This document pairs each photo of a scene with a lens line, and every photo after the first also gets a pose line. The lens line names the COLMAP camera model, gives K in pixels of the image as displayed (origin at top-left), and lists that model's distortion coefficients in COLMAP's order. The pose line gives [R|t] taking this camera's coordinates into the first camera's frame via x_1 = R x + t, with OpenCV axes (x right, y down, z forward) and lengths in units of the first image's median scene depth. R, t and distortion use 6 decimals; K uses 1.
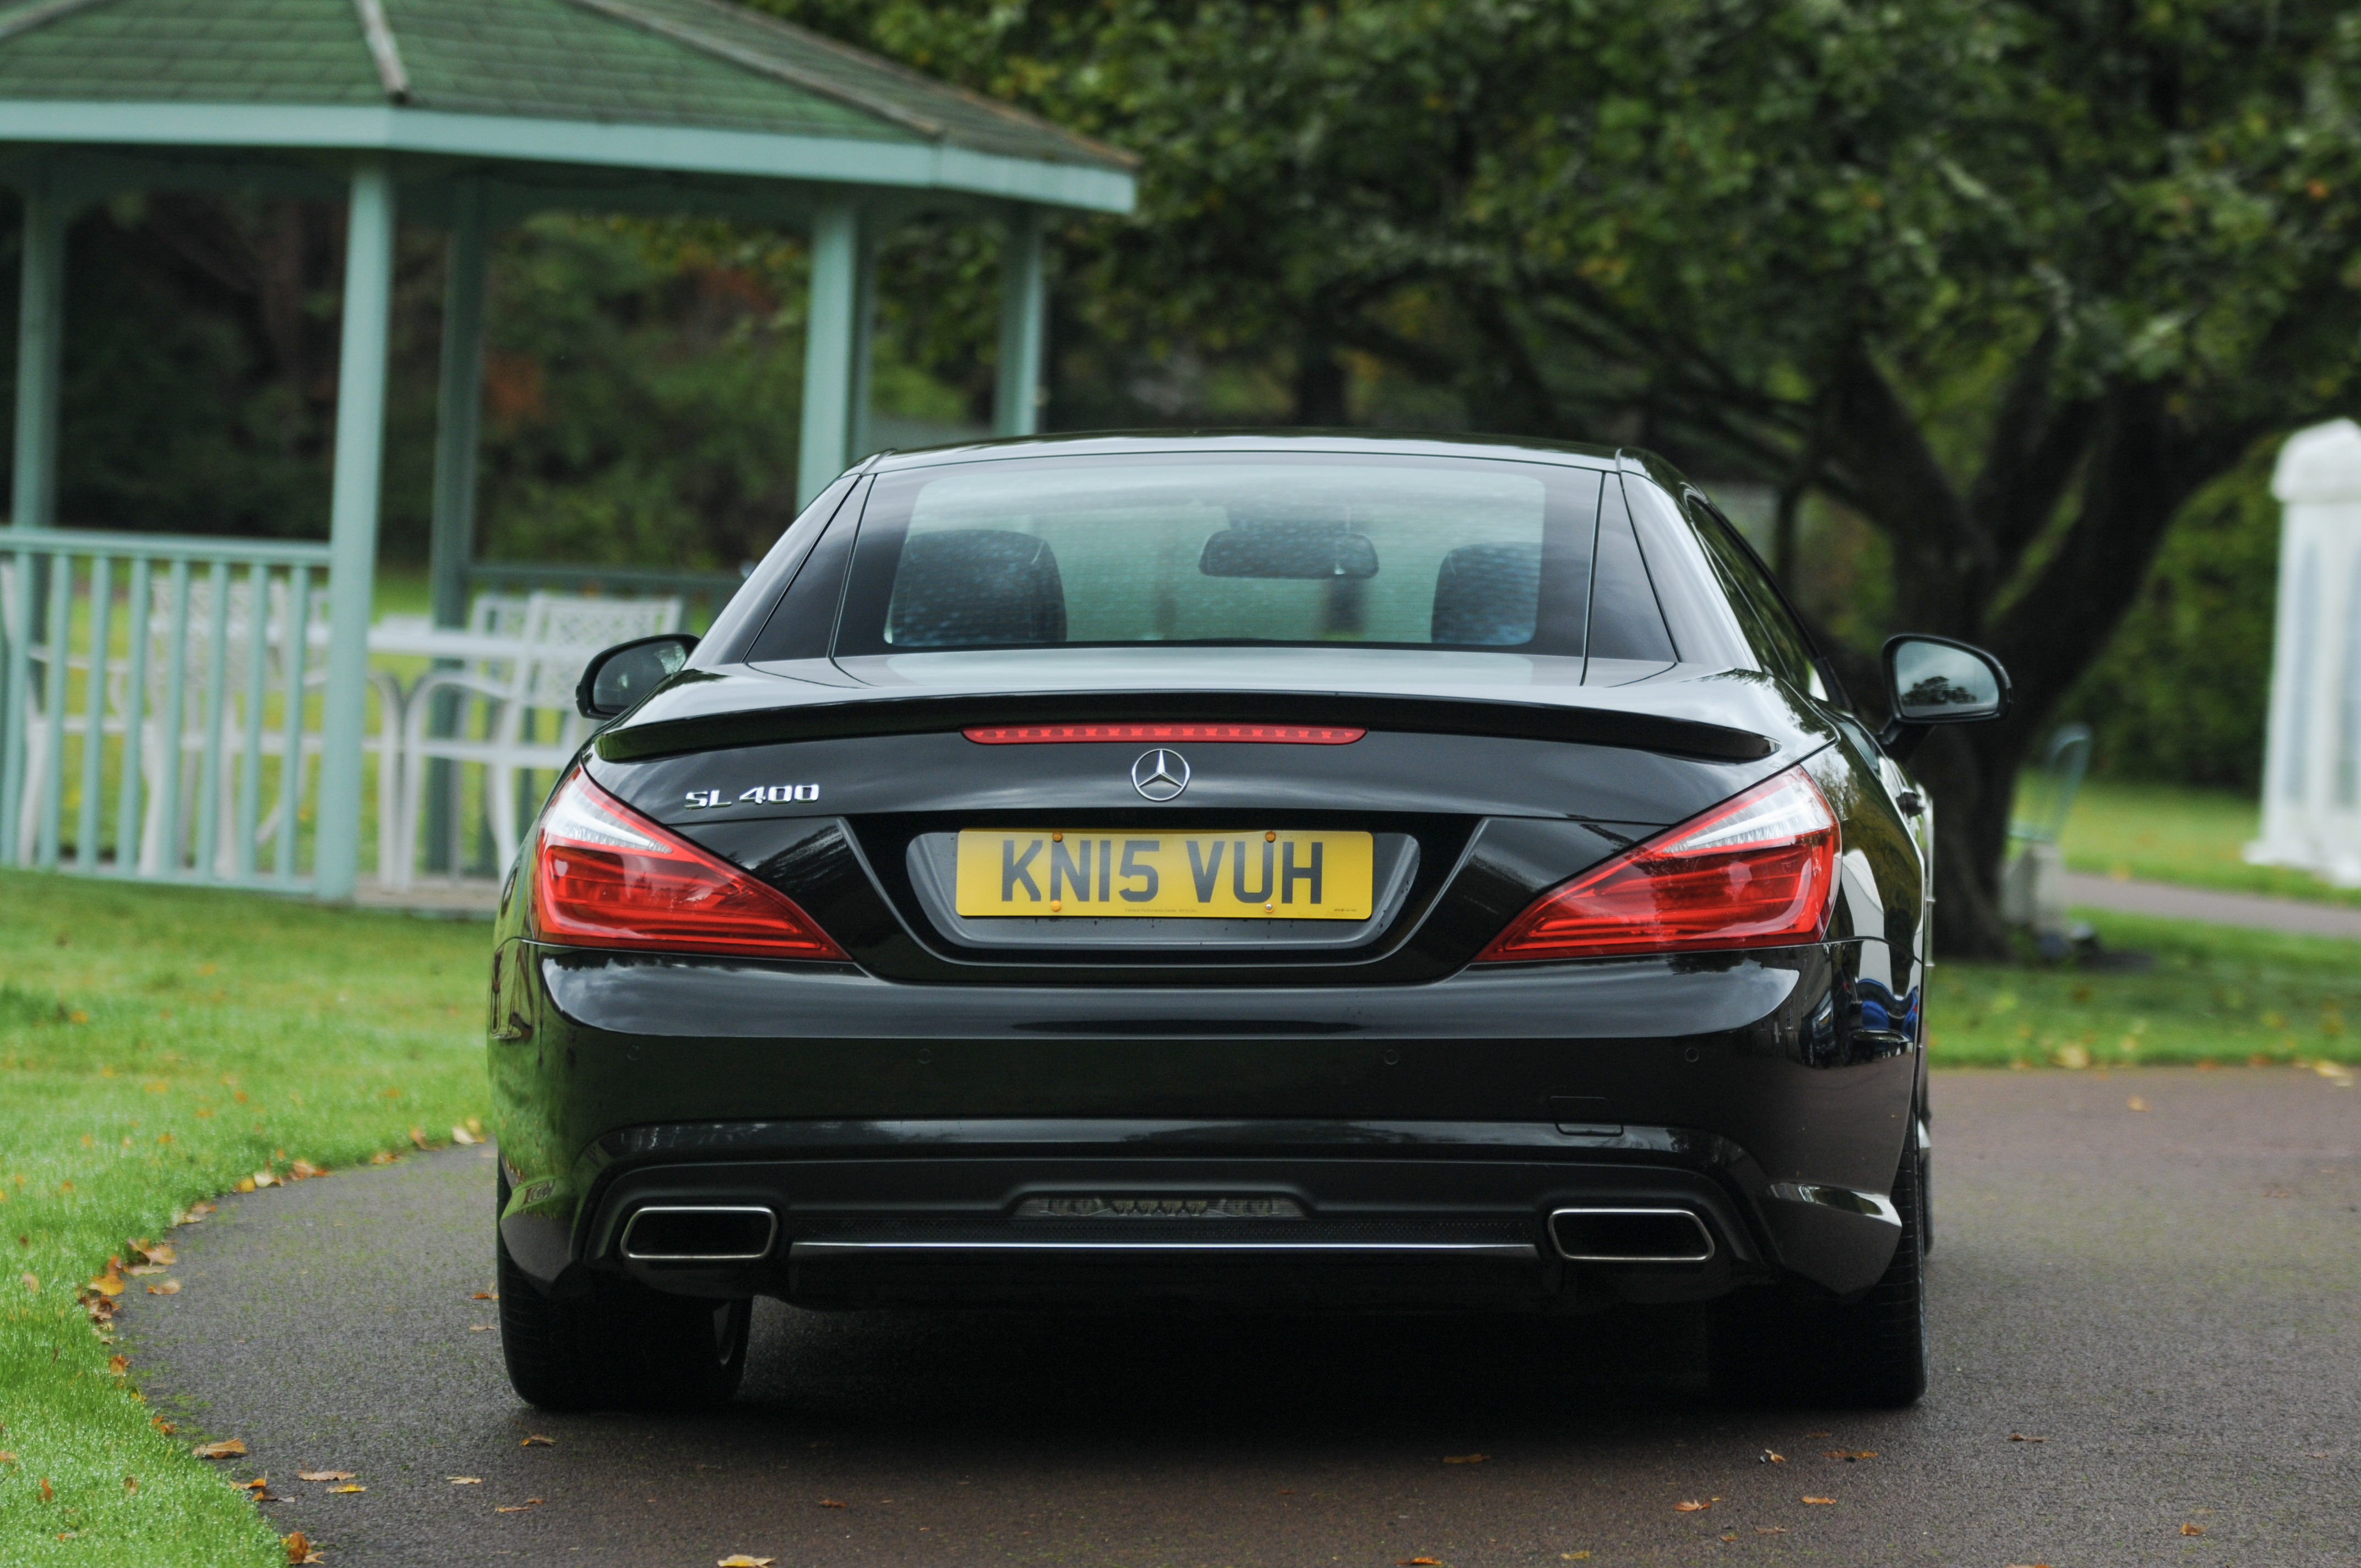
lens RADIAL K [[10695.5, 0, 1180.6], [0, 10695.5, 783.7], [0, 0, 1]] dist [0.177045, 0.000000]
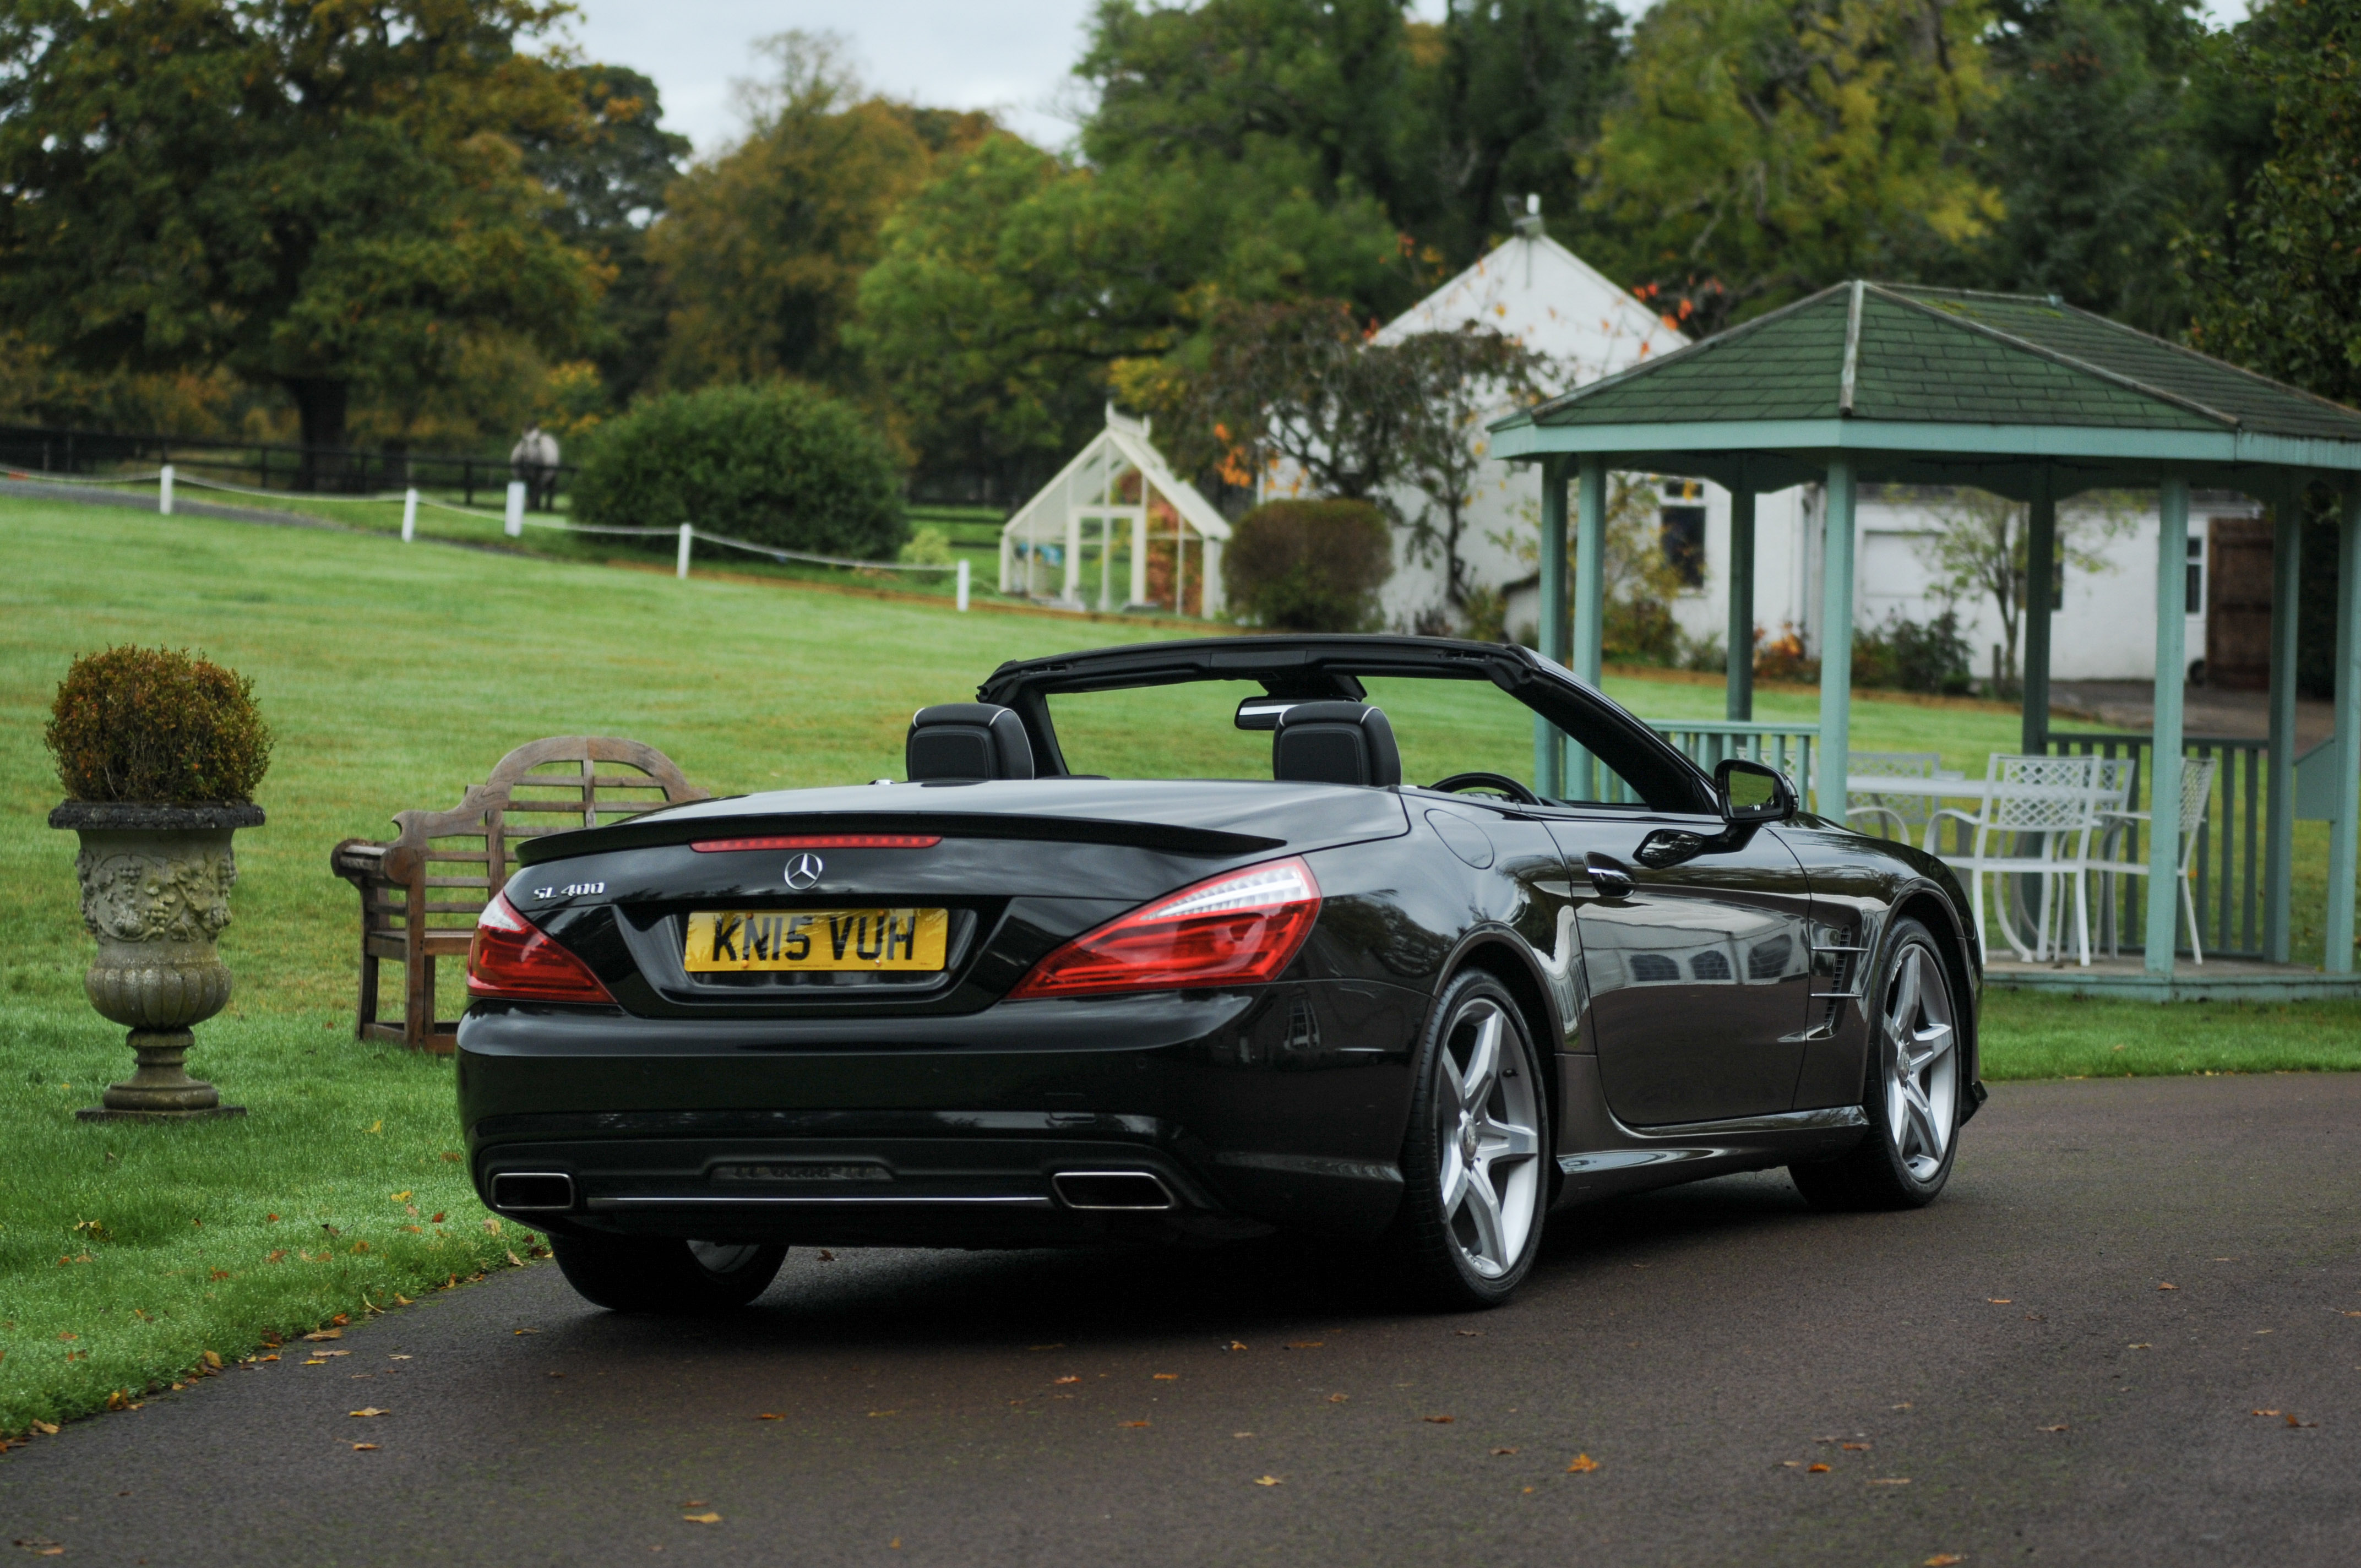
lens RADIAL K [[7259.0, 0, 1180.5], [0, 7259.0, 785.6], [0, 0, 1]] dist [-0.239047, 0.000000]
pose [[0.951392, -0.022409, -0.307165, 0.343879], [0.017799, 0.999683, -0.017802, 0.005864], [0.307467, 0.011470, 0.951490, 0.090105]]
